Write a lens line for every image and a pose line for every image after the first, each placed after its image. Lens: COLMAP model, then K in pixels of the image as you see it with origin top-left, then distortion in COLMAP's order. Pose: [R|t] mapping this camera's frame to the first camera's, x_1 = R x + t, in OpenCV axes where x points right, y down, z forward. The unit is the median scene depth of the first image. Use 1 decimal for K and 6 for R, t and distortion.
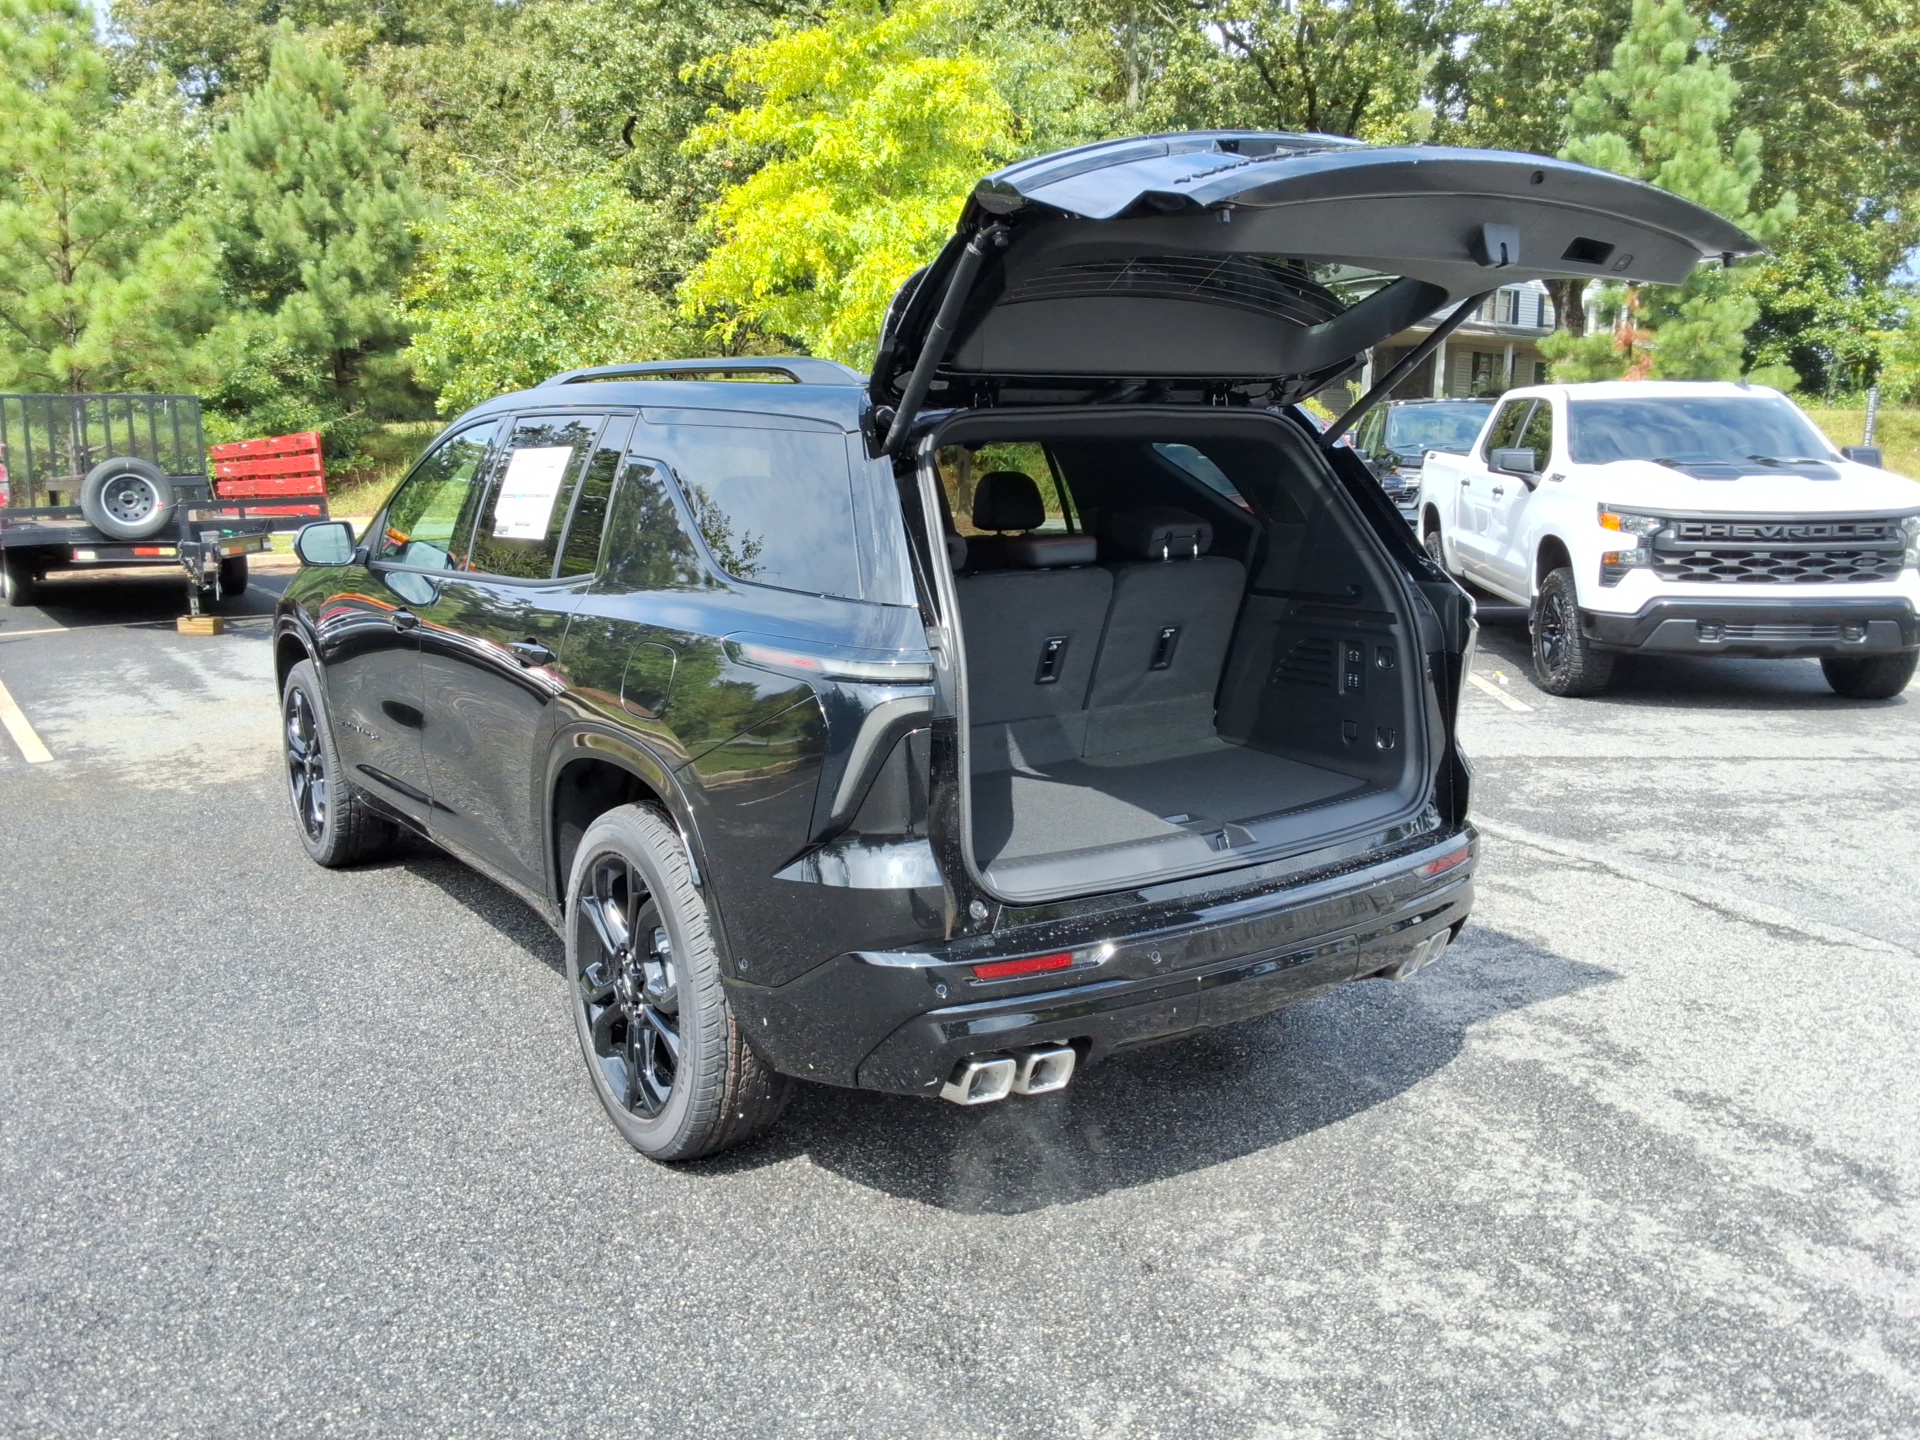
lens RADIAL K [[1549.0, 0, 985.9], [0, 1549.0, 712.4], [0, 0, 1]] dist [0.116453, -0.190836]
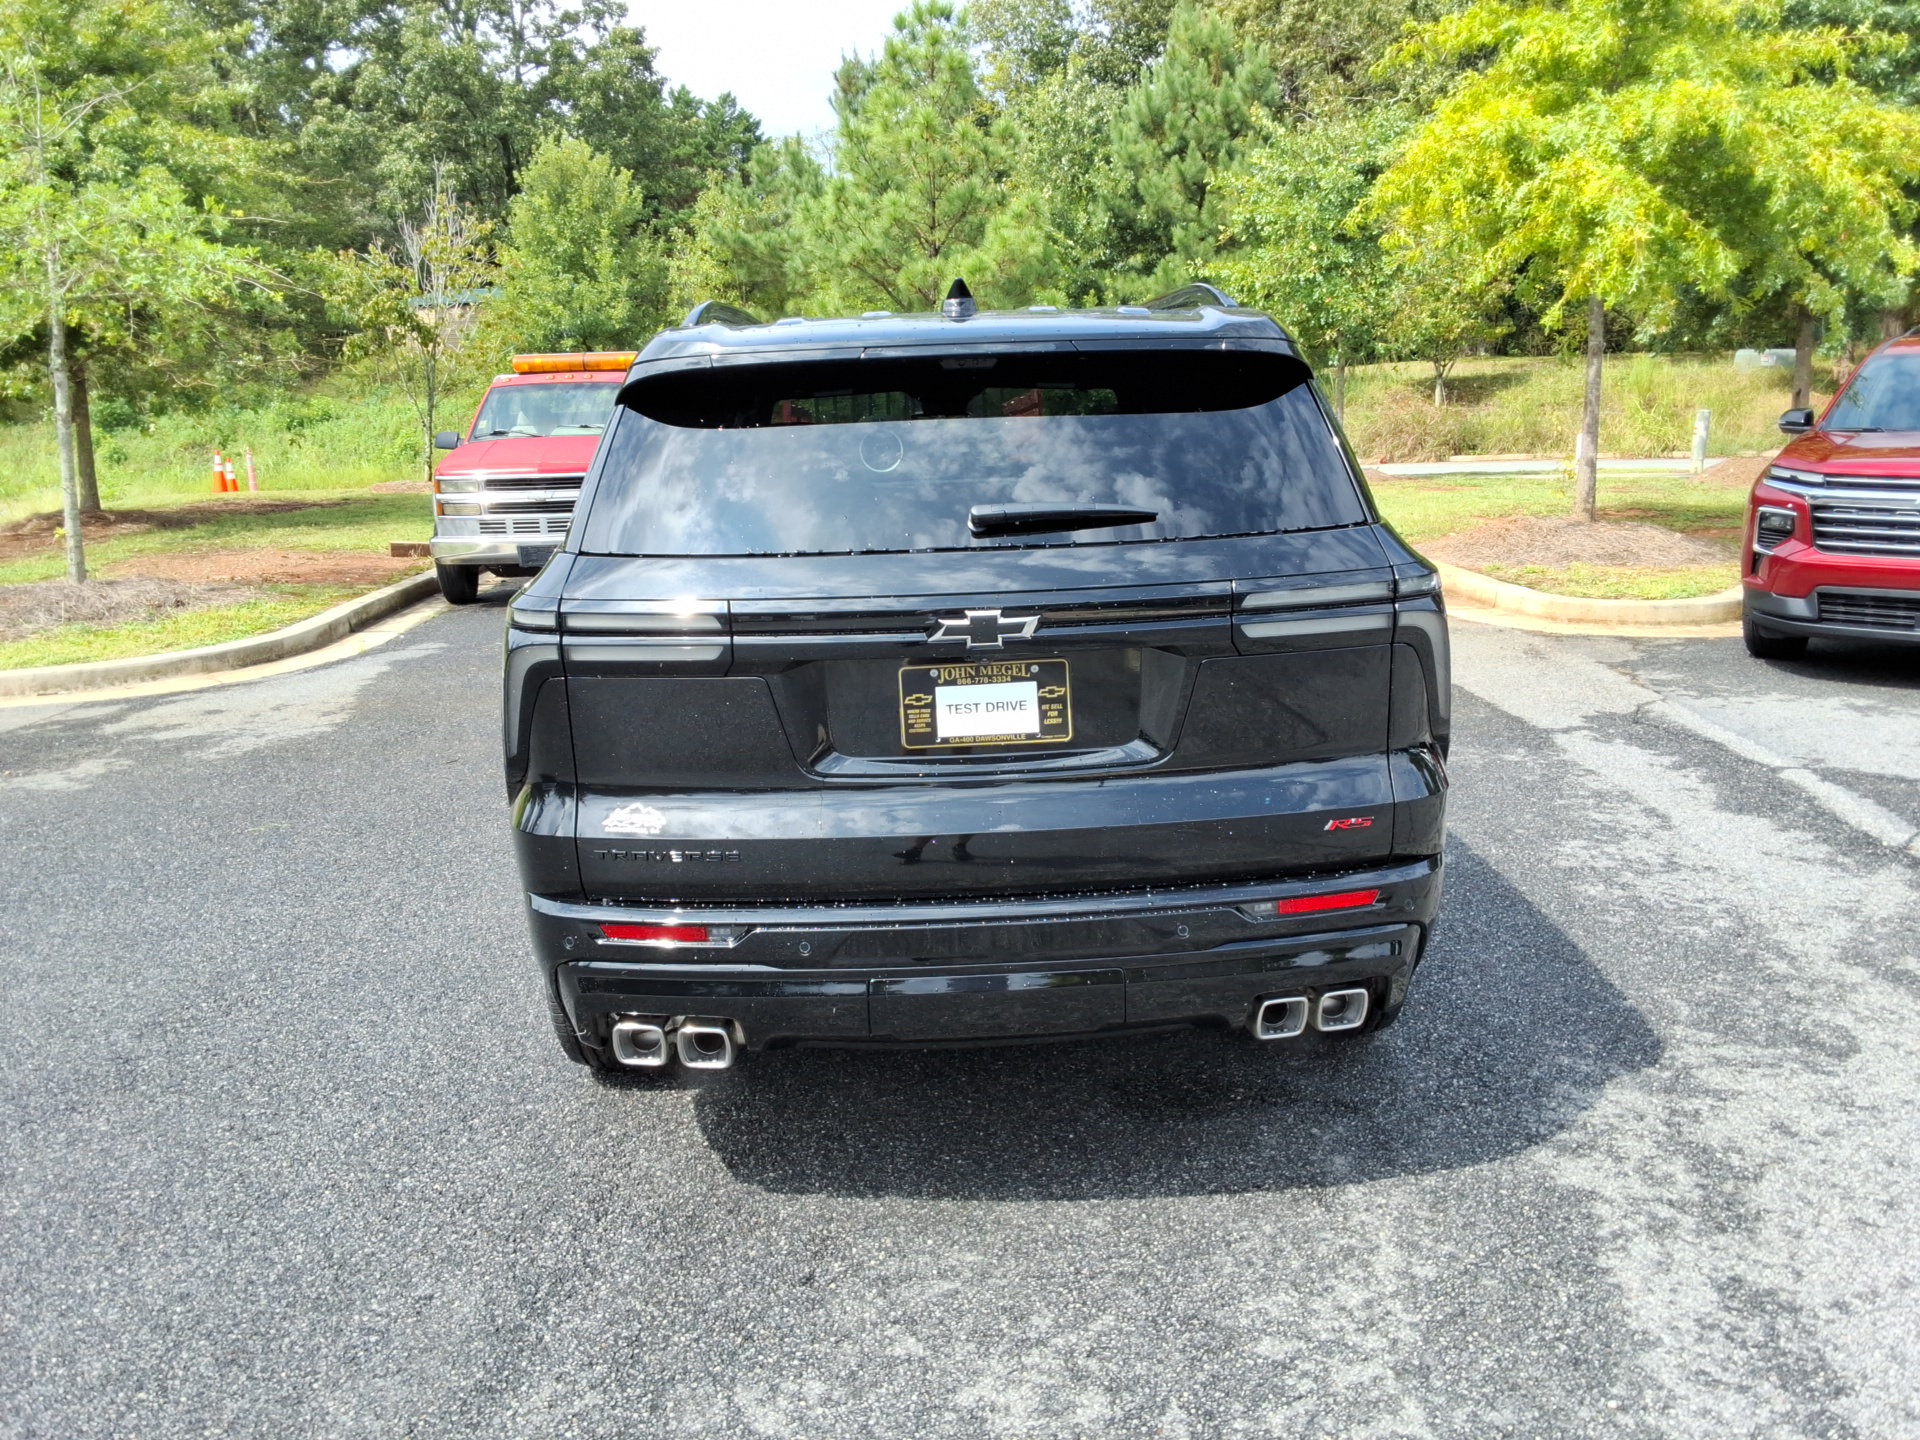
lens RADIAL K [[1547.0, 0, 974.2], [0, 1547.0, 731.9], [0, 0, 1]] dist [0.104474, -0.180025]
pose [[0.834570, 0.093755, -0.542866, 0.234378], [-0.067896, 0.995404, 0.067531, -0.013168], [0.546702, -0.019501, 0.837100, 0.102028]]
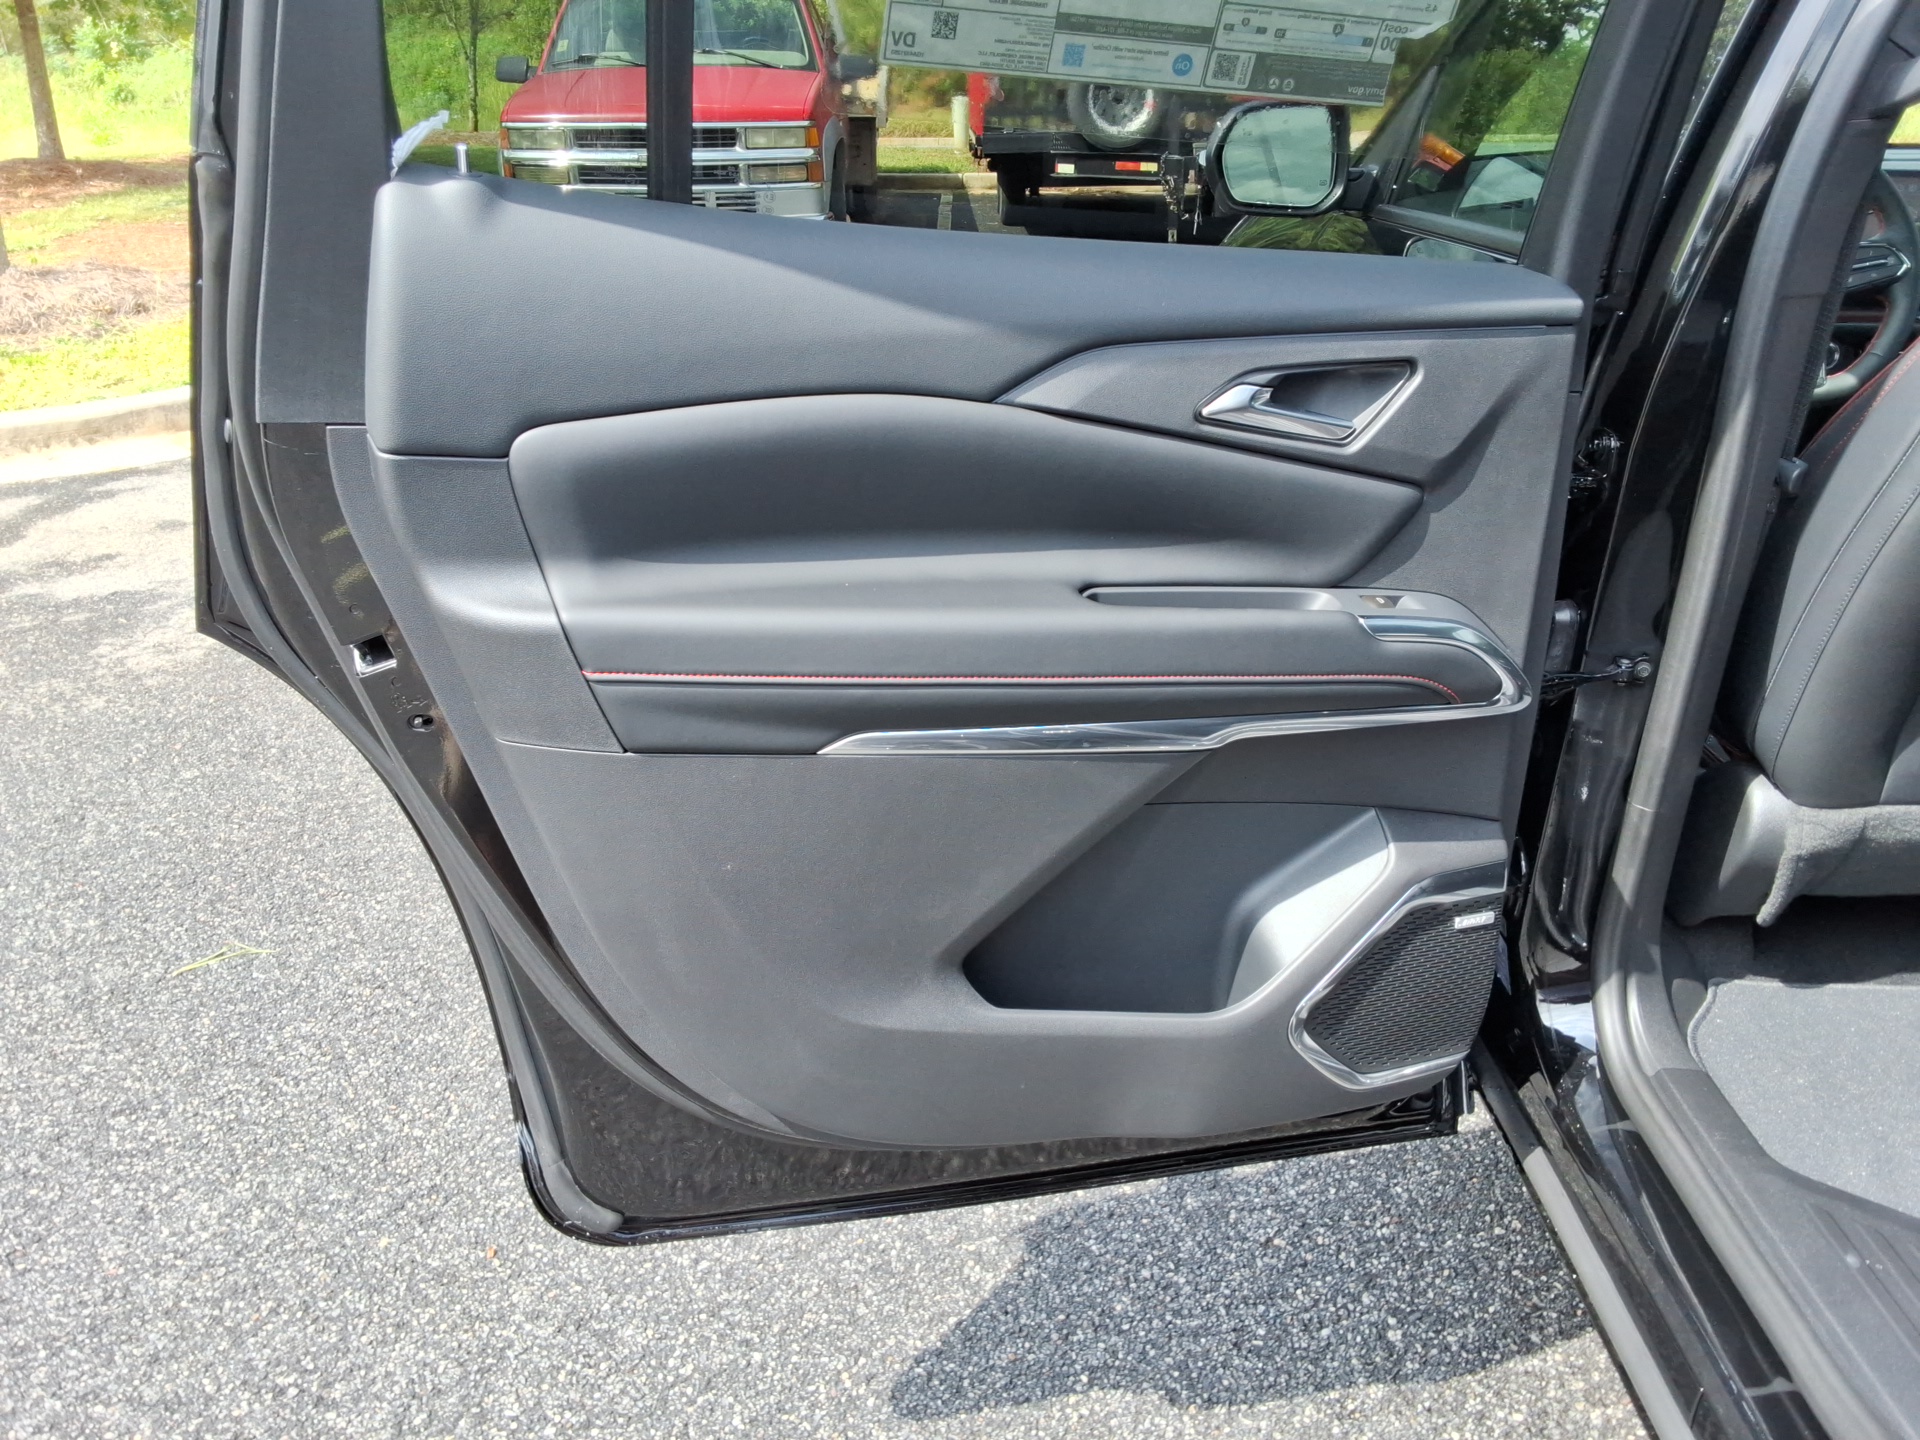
lens RADIAL K [[1560.2, 0, 960.0], [0, 1560.2, 720.0], [0, 0, 1]] dist [0.101562, -0.166223]
pose [[0.809789, 0.225854, -0.541508, -0.140167], [-0.097408, 0.961885, 0.255519, -0.038142], [0.578578, -0.154169, 0.800924, 0.362871]]
